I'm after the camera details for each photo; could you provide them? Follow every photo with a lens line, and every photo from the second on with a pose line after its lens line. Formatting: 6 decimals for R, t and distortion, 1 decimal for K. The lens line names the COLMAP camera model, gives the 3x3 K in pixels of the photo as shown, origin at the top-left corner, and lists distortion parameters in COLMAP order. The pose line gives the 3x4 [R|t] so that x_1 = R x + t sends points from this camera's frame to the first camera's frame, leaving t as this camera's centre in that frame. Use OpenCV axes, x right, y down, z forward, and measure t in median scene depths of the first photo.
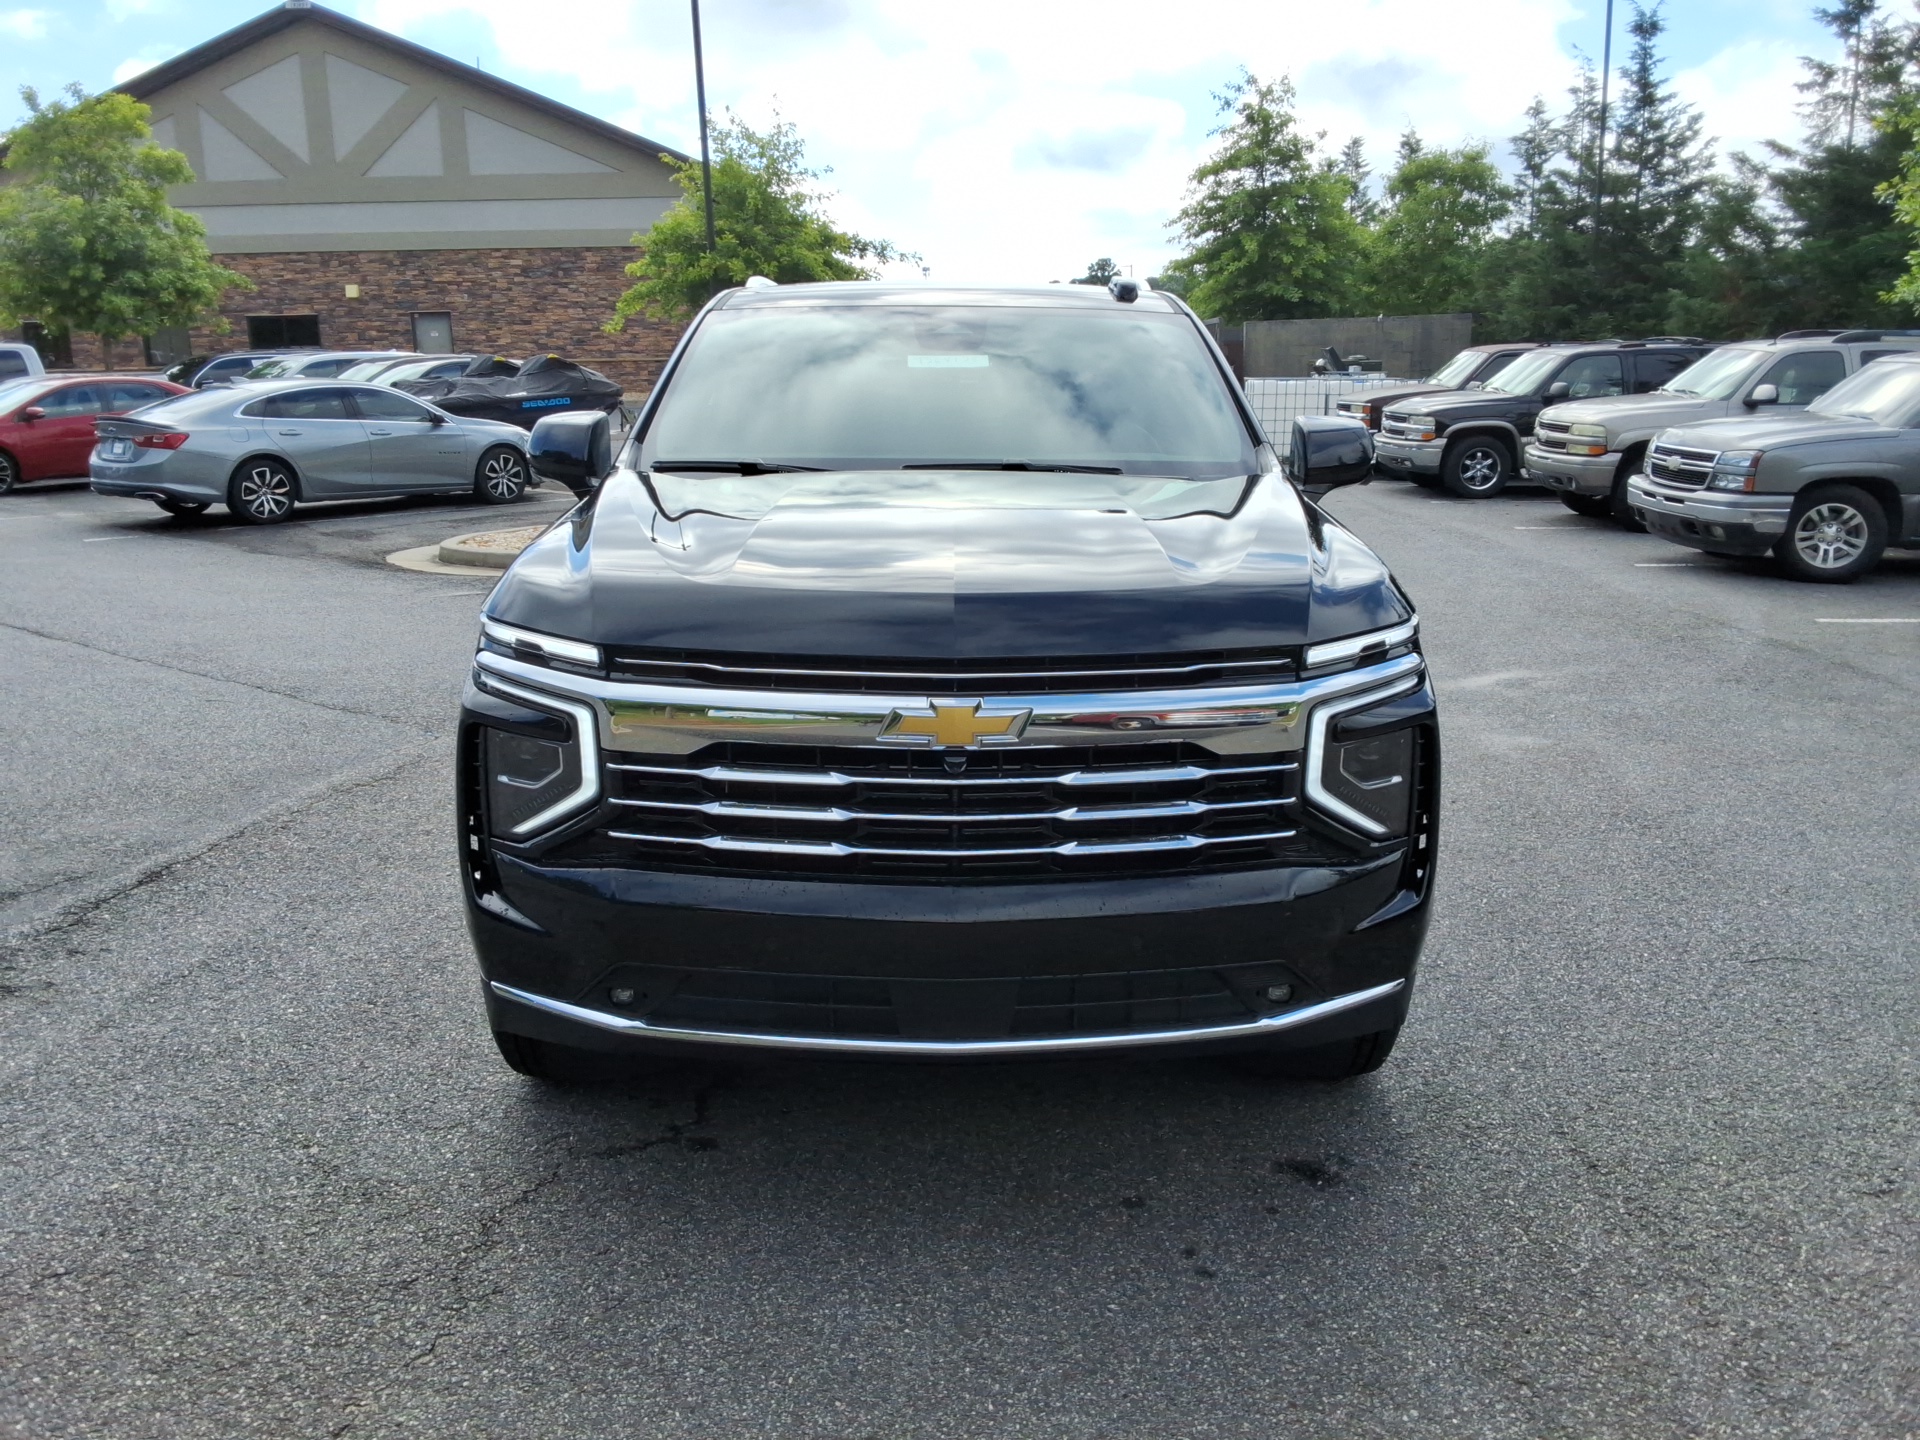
lens RADIAL K [[1552.0, 0, 965.5], [0, 1552.0, 687.6], [0, 0, 1]] dist [0.065010, -0.102672]
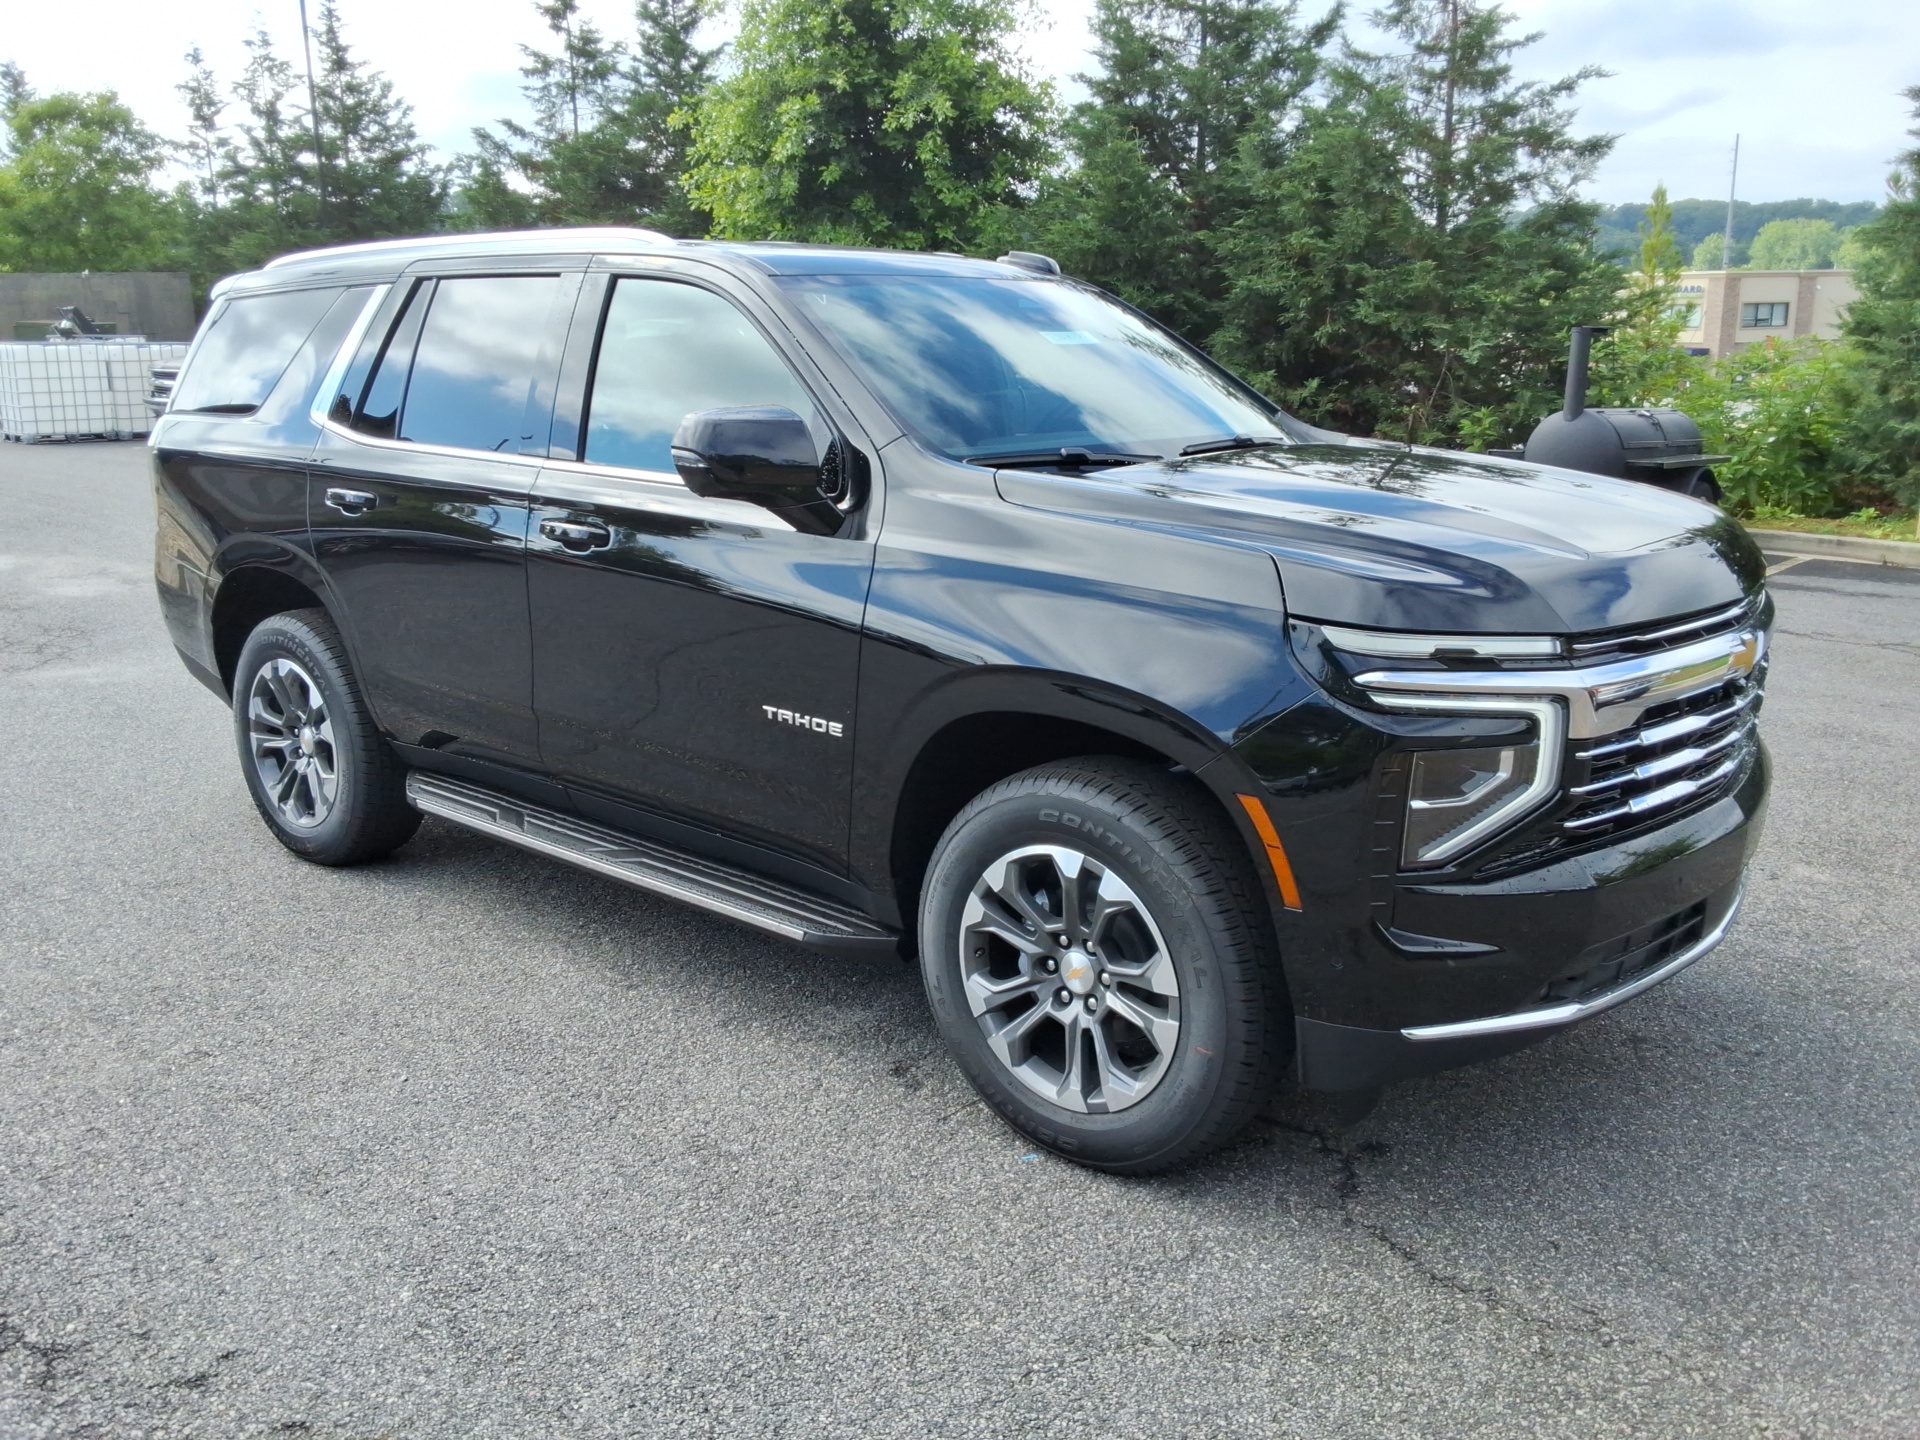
lens RADIAL K [[1552.0, 0, 965.5], [0, 1552.0, 687.6], [0, 0, 1]] dist [0.065010, -0.102672]
pose [[0.650368, -0.168414, 0.740715, -0.142587], [0.151530, 0.984278, 0.090745, -0.016607], [-0.744352, 0.053223, 0.665663, 0.074003]]
